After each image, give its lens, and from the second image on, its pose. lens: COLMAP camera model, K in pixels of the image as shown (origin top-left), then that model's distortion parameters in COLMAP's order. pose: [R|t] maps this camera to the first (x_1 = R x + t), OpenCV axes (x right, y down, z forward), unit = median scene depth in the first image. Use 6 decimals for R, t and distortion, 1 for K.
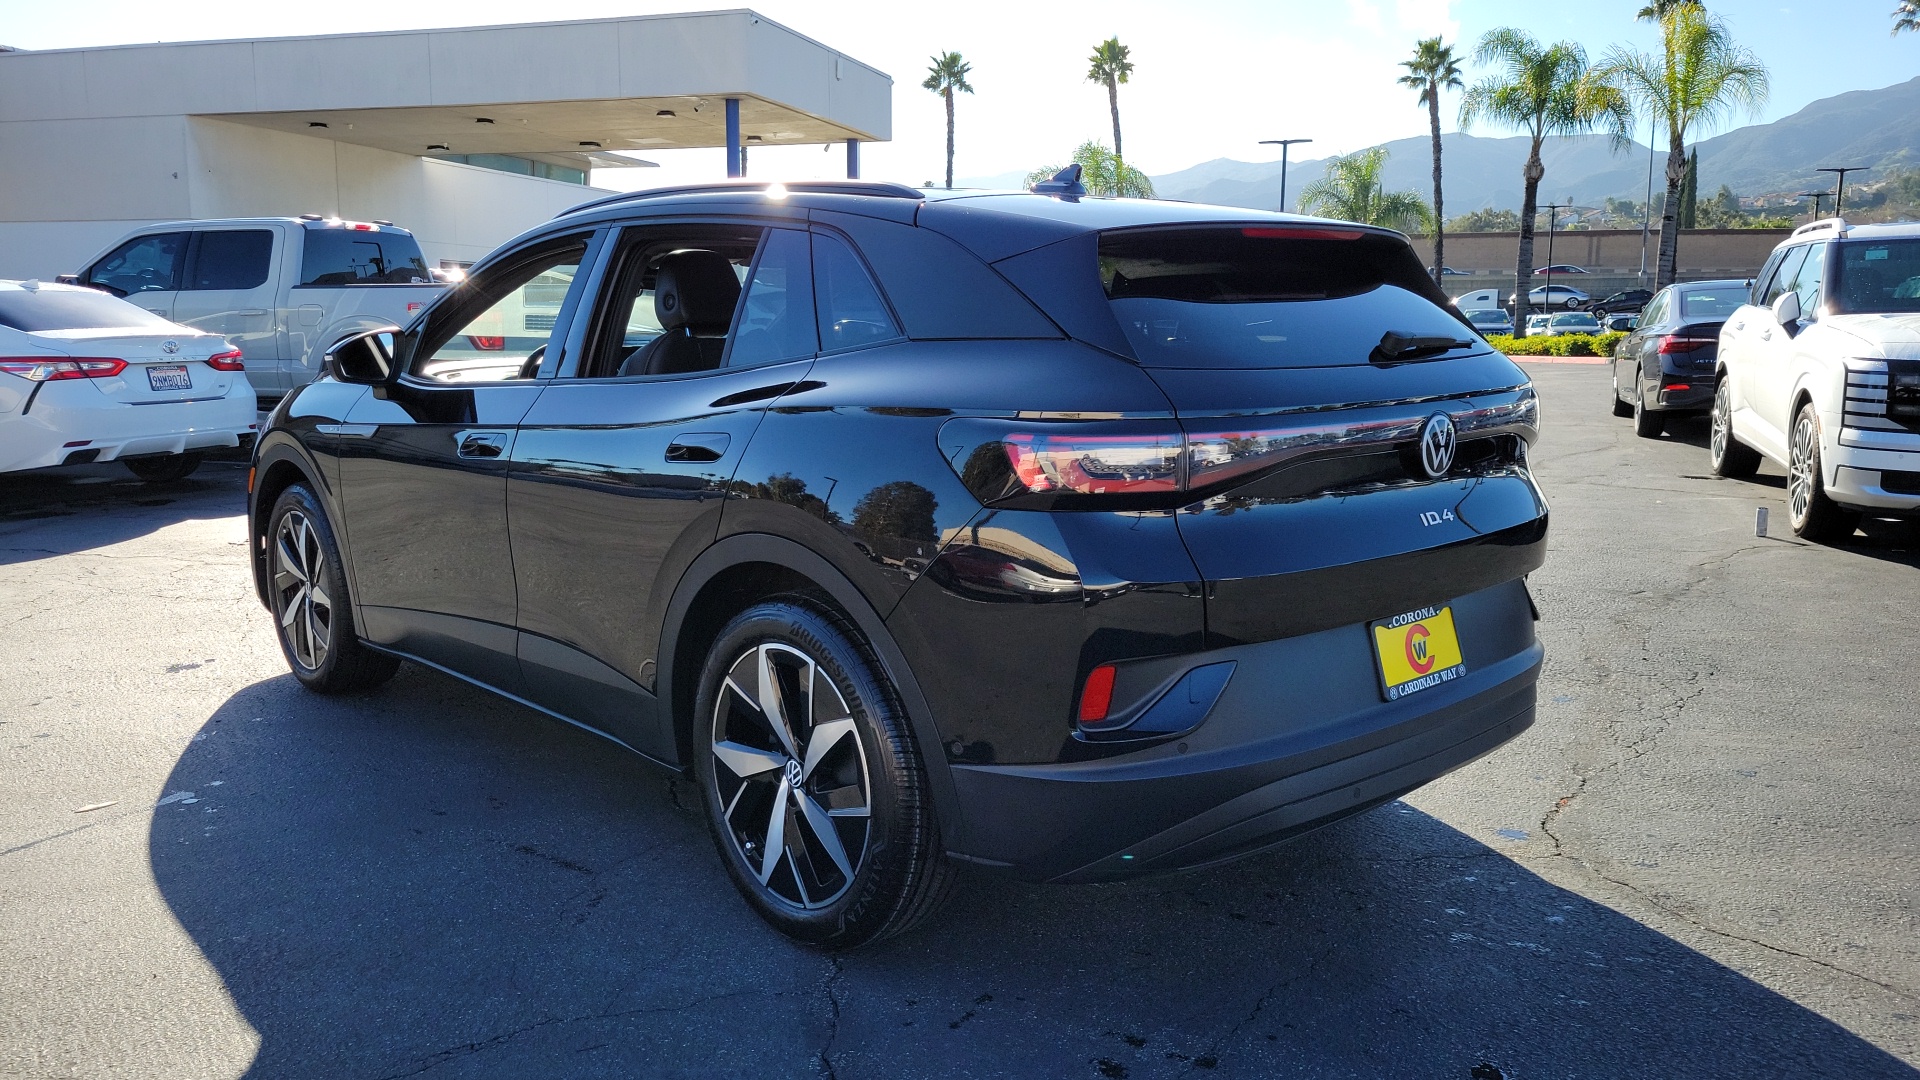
lens RADIAL K [[1478.5, 0, 966.4], [0, 1478.5, 533.6], [0, 0, 1]] dist [0.012207, -0.004644]
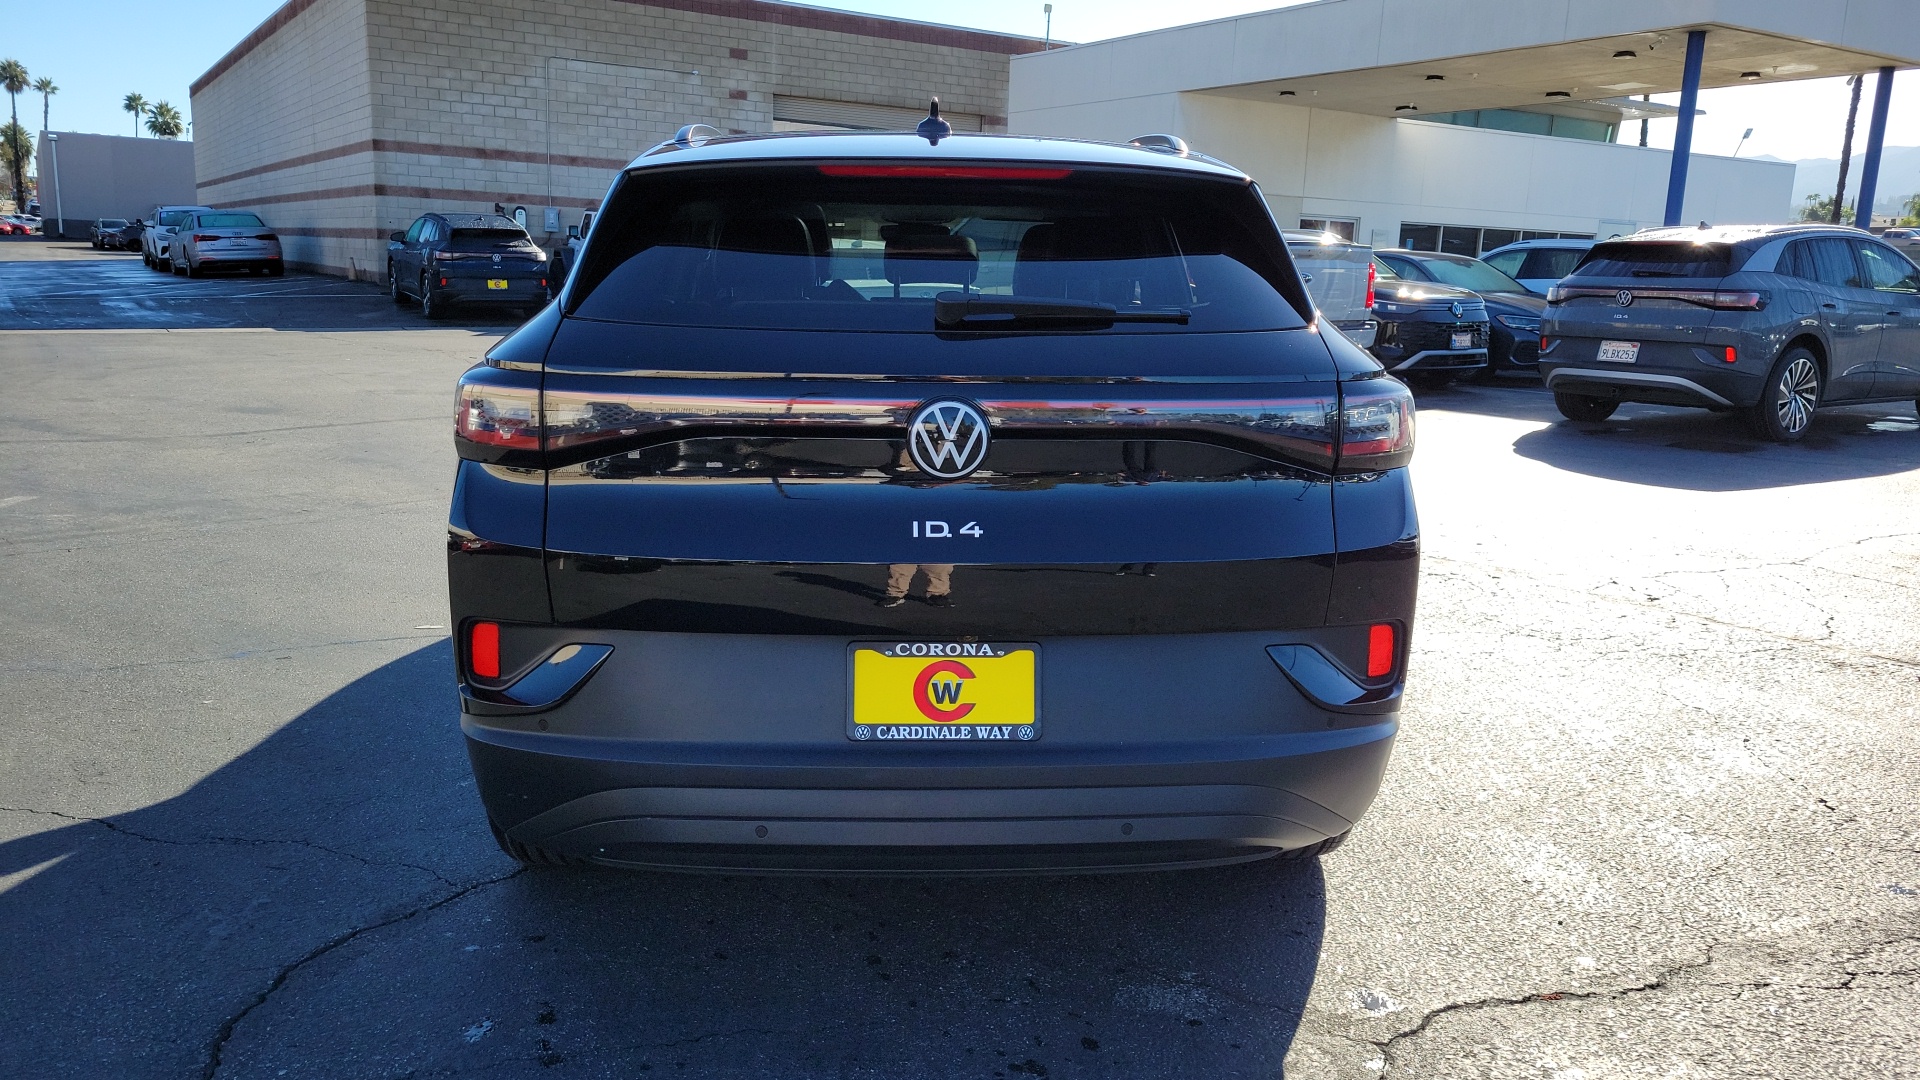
lens RADIAL K [[1475.0, 0, 952.9], [0, 1475.0, 550.5], [0, 0, 1]] dist [0.043725, -0.005053]
pose [[0.755295, 0.142169, -0.639780, 0.101342], [-0.120510, 0.989670, 0.077652, -0.007578], [0.644211, 0.018450, 0.764625, 0.048208]]
